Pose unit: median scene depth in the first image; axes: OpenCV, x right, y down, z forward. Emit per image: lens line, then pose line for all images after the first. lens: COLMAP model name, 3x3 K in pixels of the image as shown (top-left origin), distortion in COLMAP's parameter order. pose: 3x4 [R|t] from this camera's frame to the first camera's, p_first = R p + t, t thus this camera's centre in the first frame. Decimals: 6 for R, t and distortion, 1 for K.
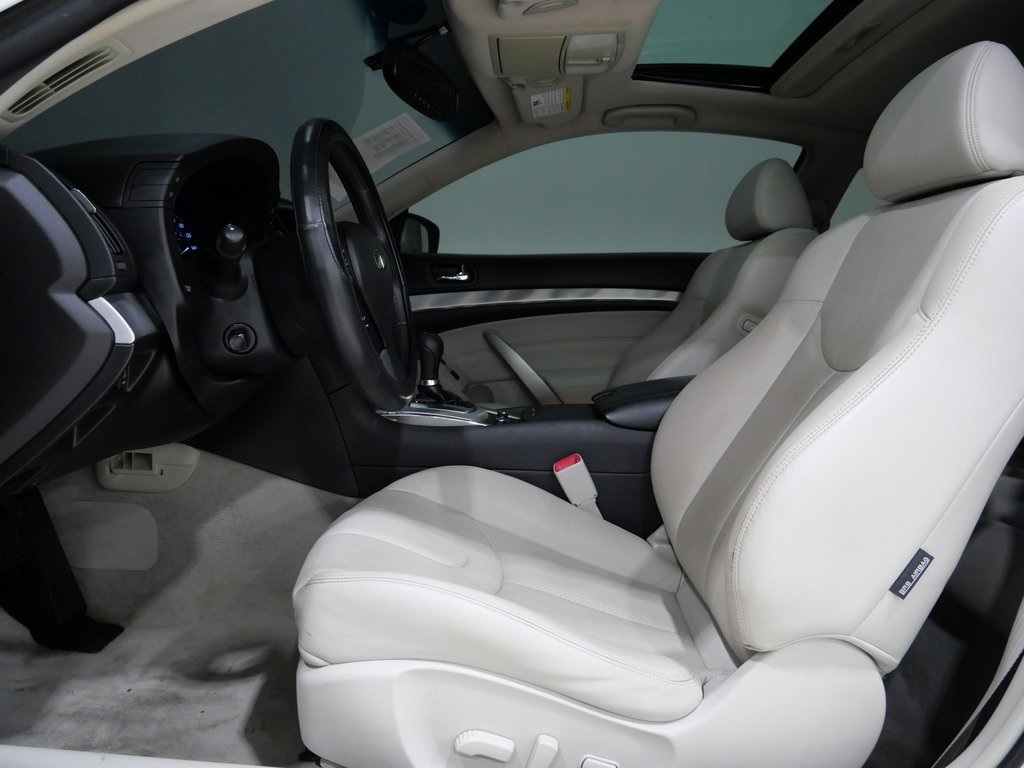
lens RADIAL K [[749.8, 0, 509.6], [0, 749.8, 384.9], [0, 0, 1]] dist [-0.037255, 0.006052]
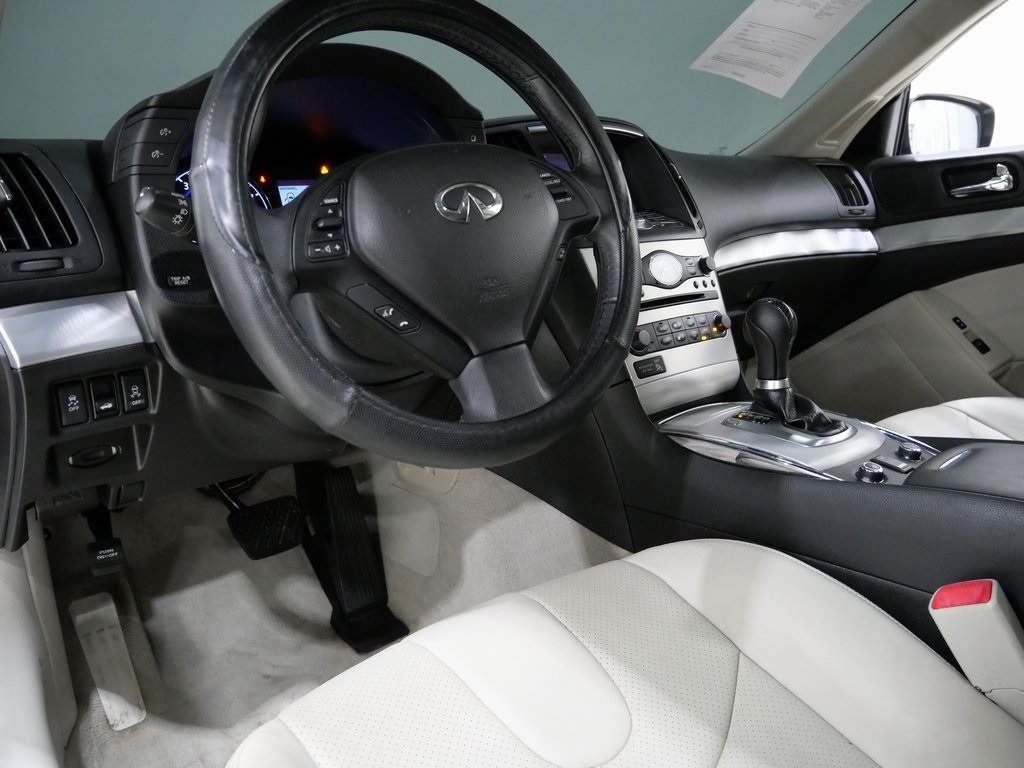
lens RADIAL K [[749.8, 0, 476.0], [0, 749.8, 394.2], [0, 0, 1]] dist [-0.037255, 0.006052]
pose [[0.643896, 0.082162, -0.760688, 0.215008], [-0.002303, 0.994421, 0.105457, -0.063461], [0.765109, -0.066151, 0.640493, 0.491238]]
